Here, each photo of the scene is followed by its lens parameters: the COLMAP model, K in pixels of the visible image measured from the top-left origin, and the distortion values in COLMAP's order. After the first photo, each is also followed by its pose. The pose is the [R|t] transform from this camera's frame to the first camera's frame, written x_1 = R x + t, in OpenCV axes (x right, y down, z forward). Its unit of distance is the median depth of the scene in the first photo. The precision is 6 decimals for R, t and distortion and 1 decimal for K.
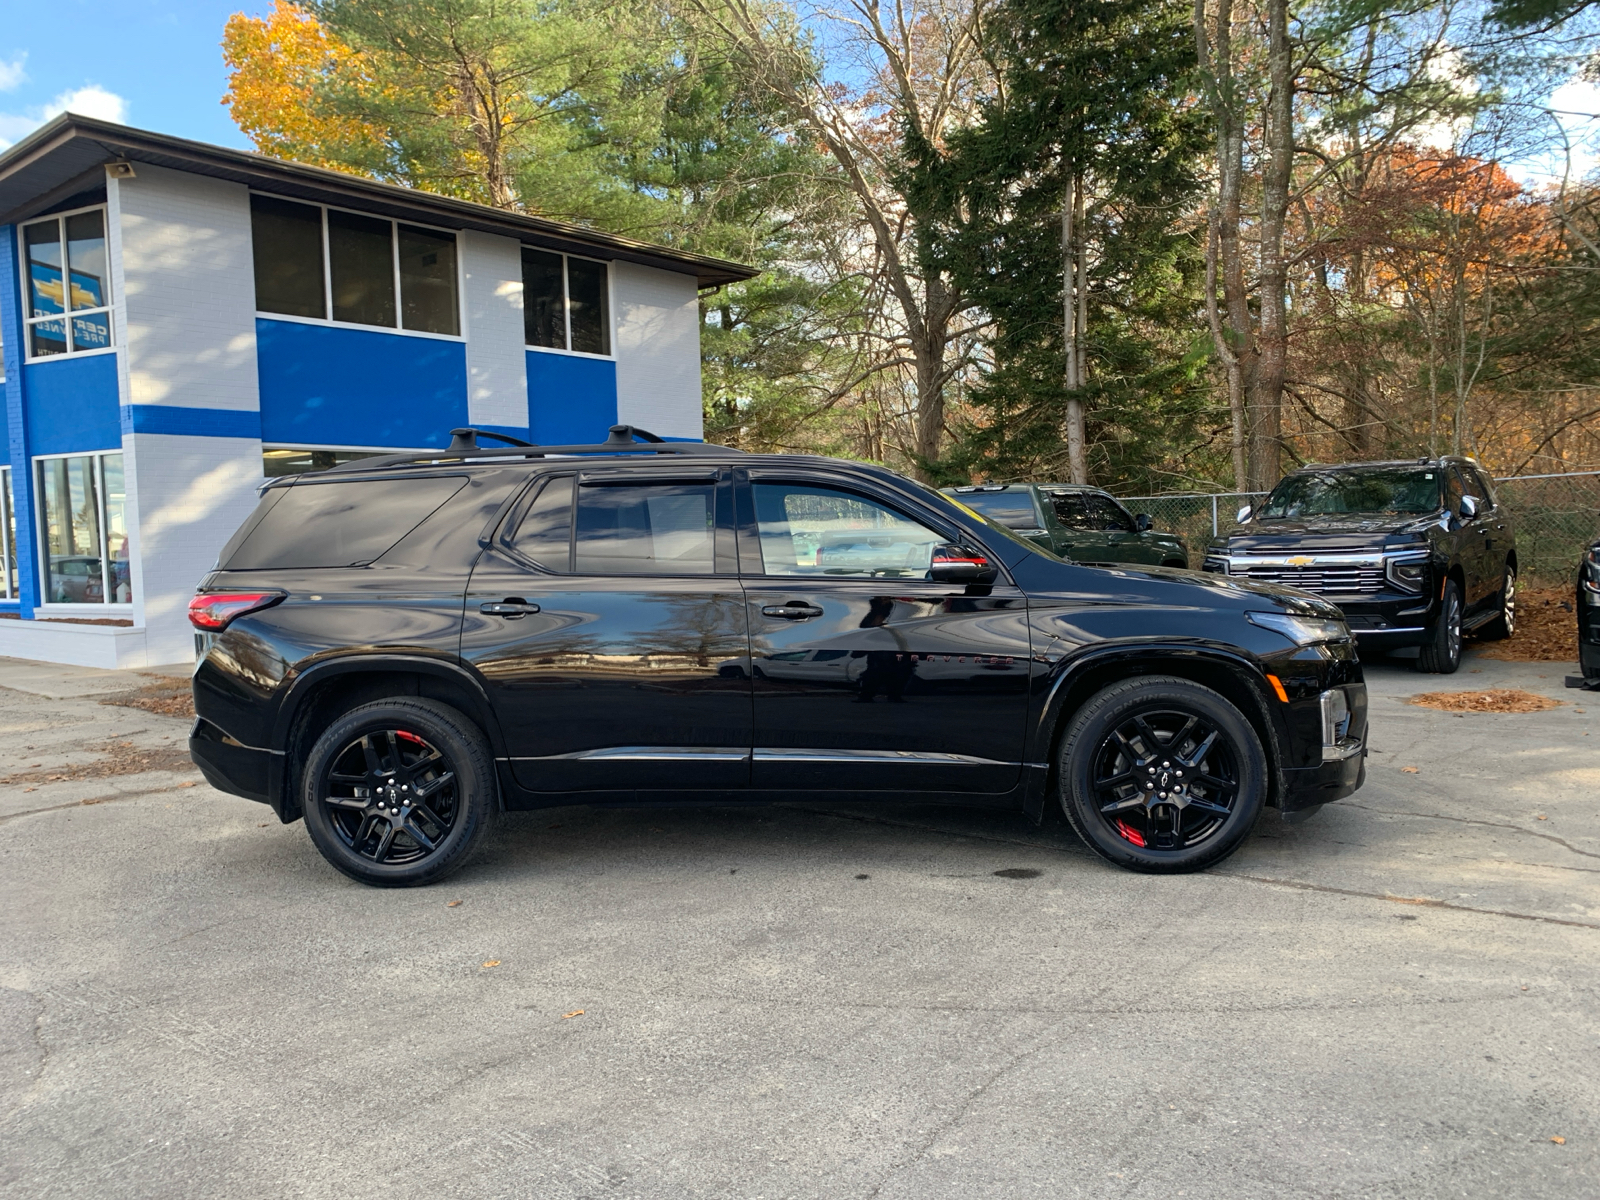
lens RADIAL K [[1187.5, 0, 791.7], [0, 1187.5, 603.7], [0, 0, 1]] dist [0.010232, -0.007677]
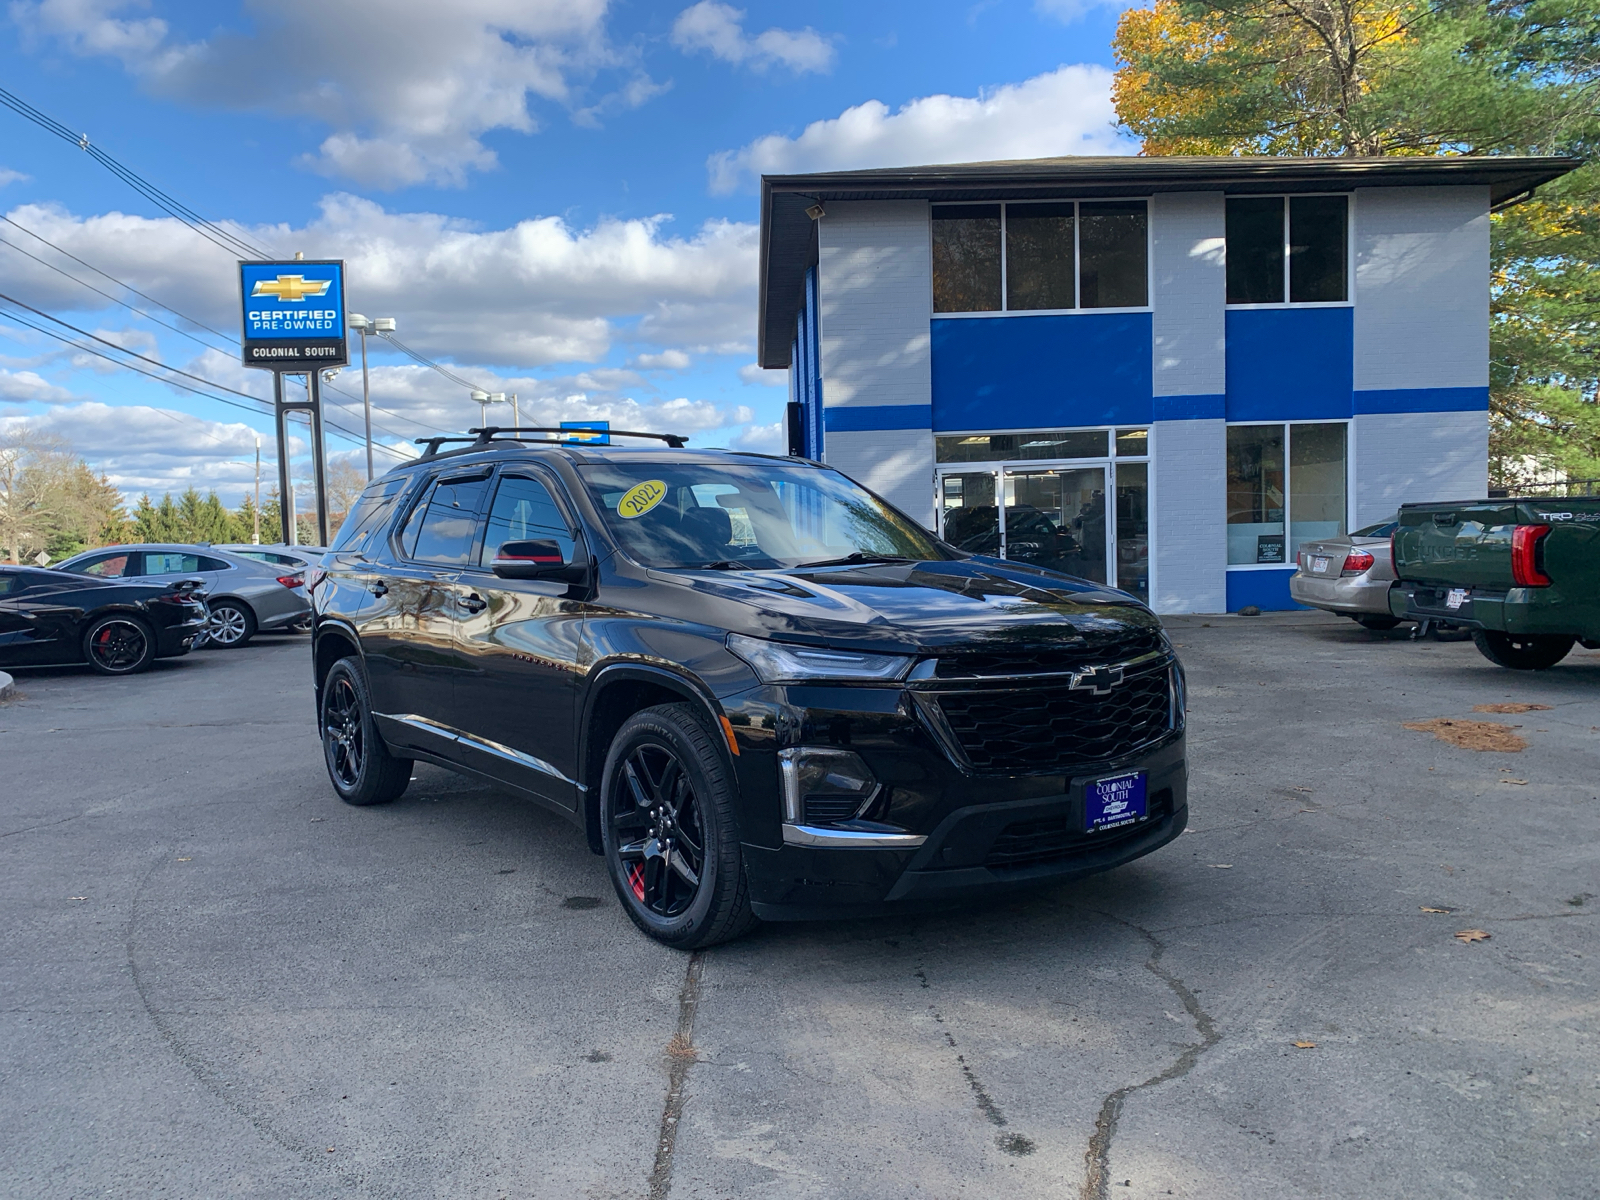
lens RADIAL K [[1187.5, 0, 791.7], [0, 1187.5, 603.7], [0, 0, 1]] dist [0.010232, -0.007677]
pose [[0.674344, 0.046813, -0.736932, 0.955736], [-0.029017, 0.998898, 0.036902, -0.039820], [0.737847, -0.003502, 0.674959, 0.503682]]
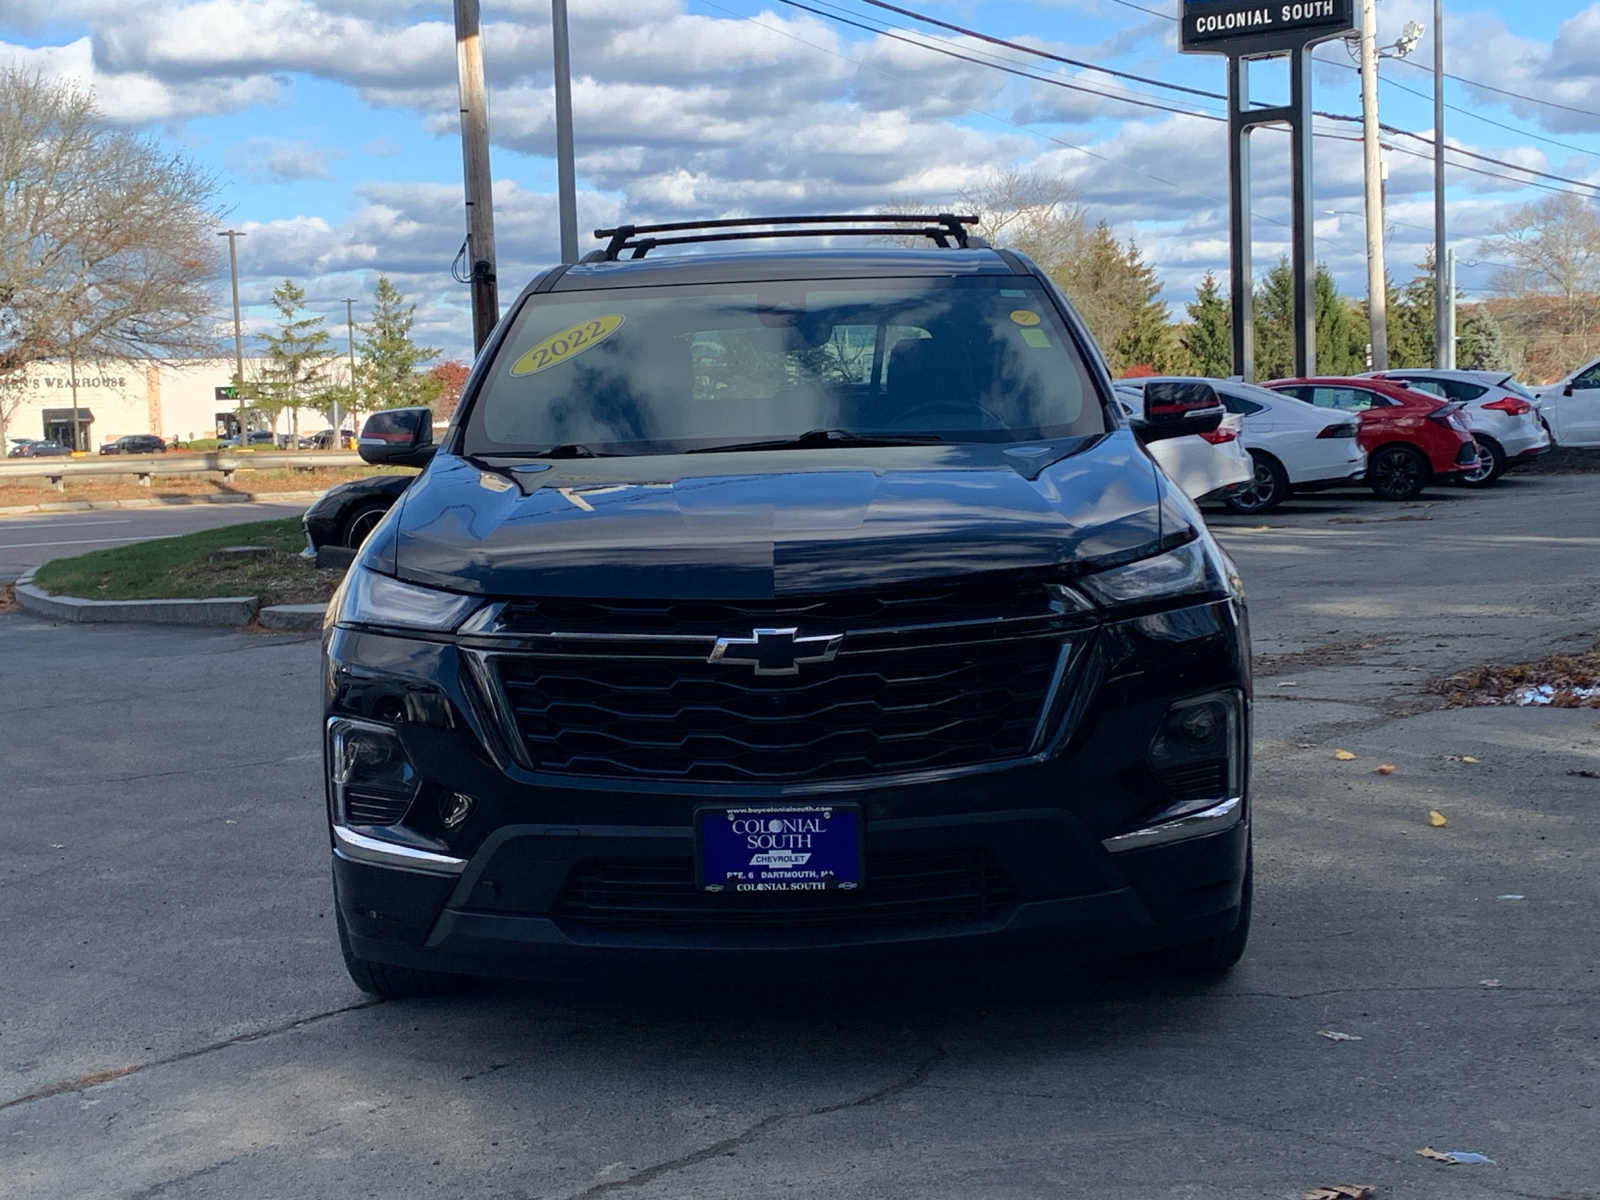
lens RADIAL K [[2345.1, 0, 800.0], [0, 2345.1, 600.0], [0, 0, 1]] dist [0.057227, 0.022307]
pose [[0.073863, 0.106470, -0.991569, 1.438327], [-0.018364, 0.994261, 0.105392, -0.085325], [0.997099, 0.010424, 0.075395, 1.100461]]
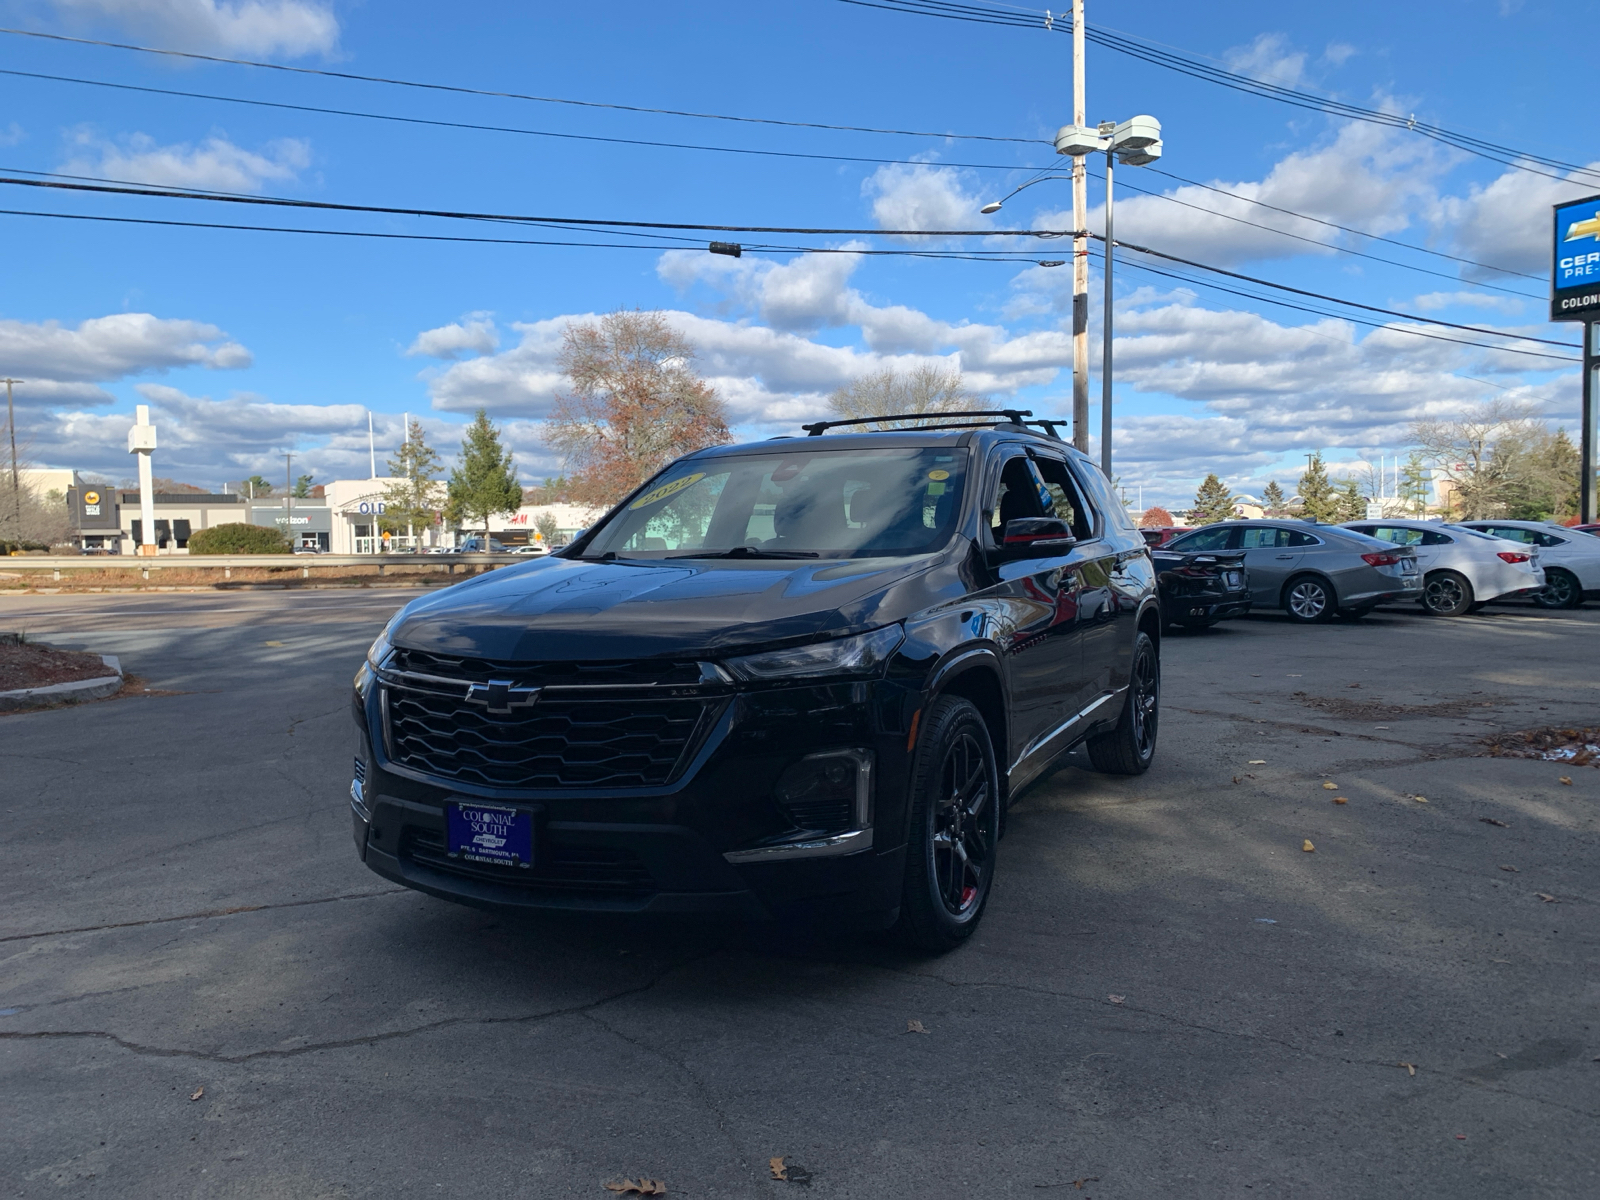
lens RADIAL K [[1187.5, 0, 791.7], [0, 1187.5, 603.7], [0, 0, 1]] dist [0.010232, -0.007677]
pose [[-0.360967, 0.079717, -0.929165, 1.095909], [-0.024389, 0.995192, 0.094856, -0.089934], [0.932259, 0.056901, -0.357288, 1.553323]]
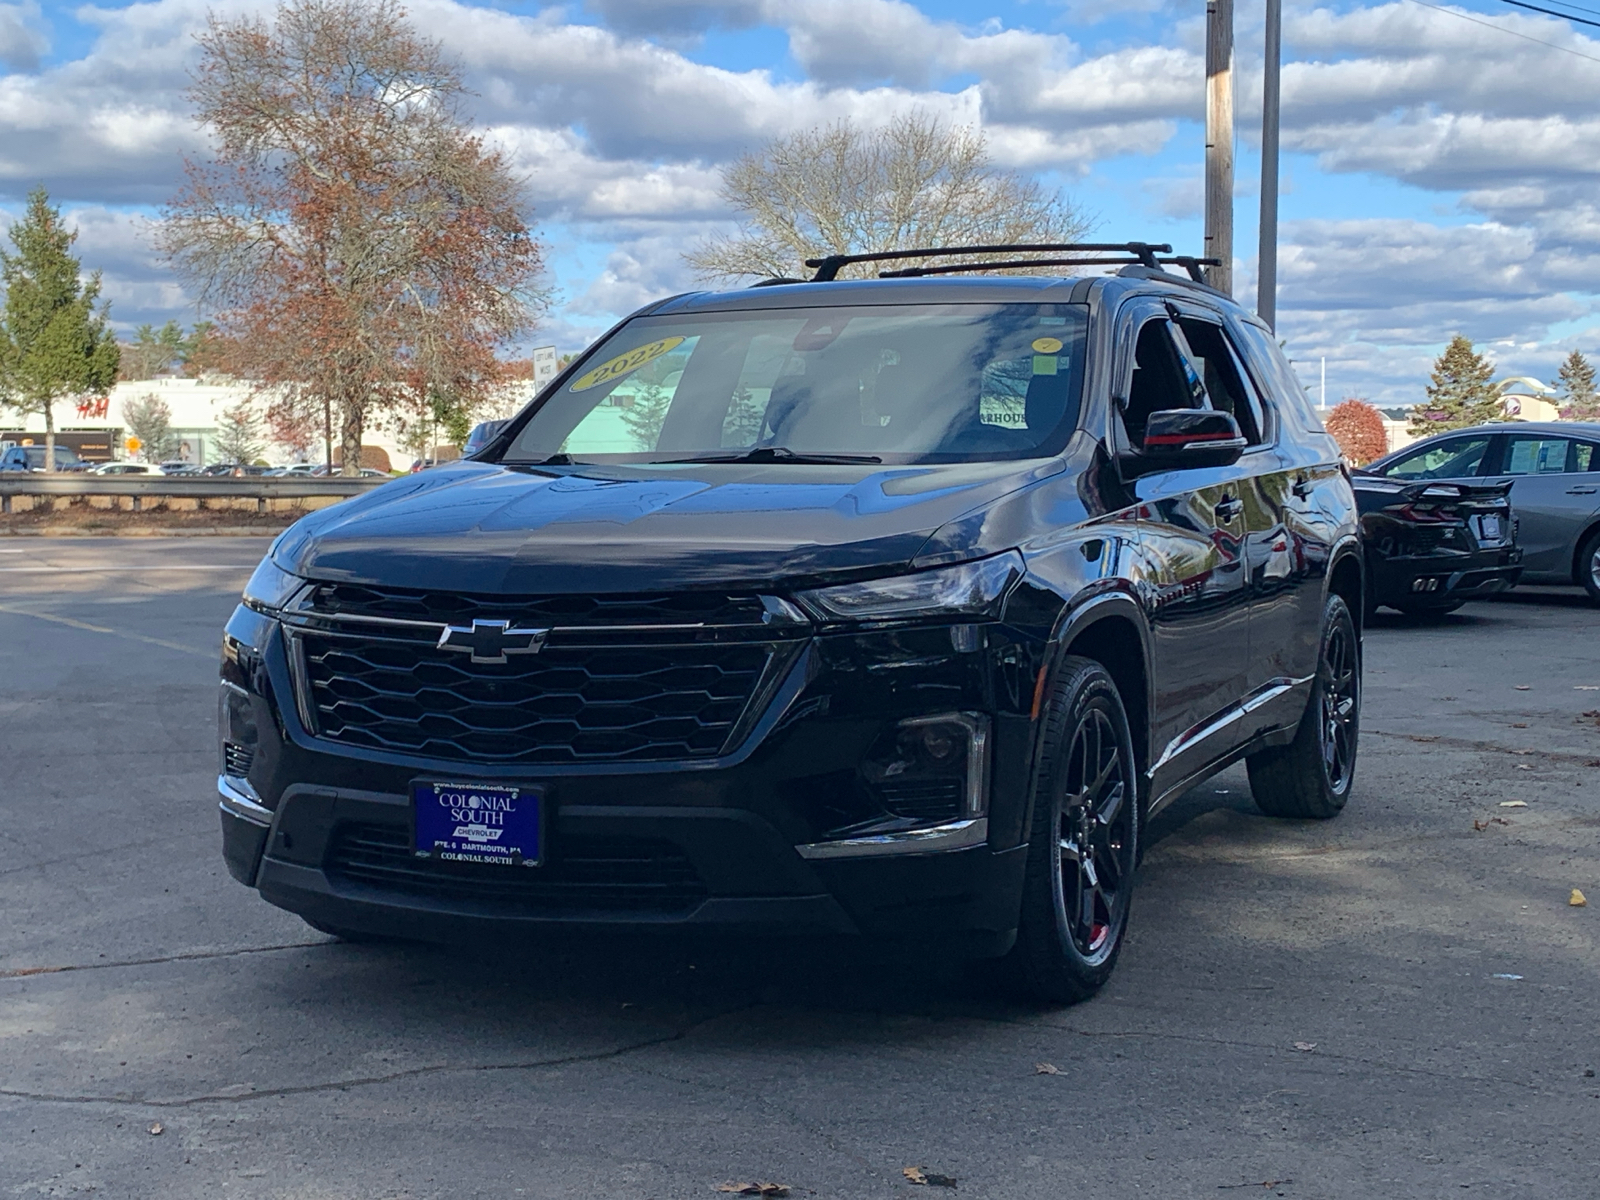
lens RADIAL K [[2347.9, 0, 793.9], [0, 2347.9, 627.7], [0, 0, 1]] dist [0.053930, 0.077570]
pose [[-0.300347, 0.095139, -0.949073, 1.434214], [-0.037710, 0.993051, 0.111481, -0.089871], [0.953084, 0.069273, -0.294672, 1.573974]]
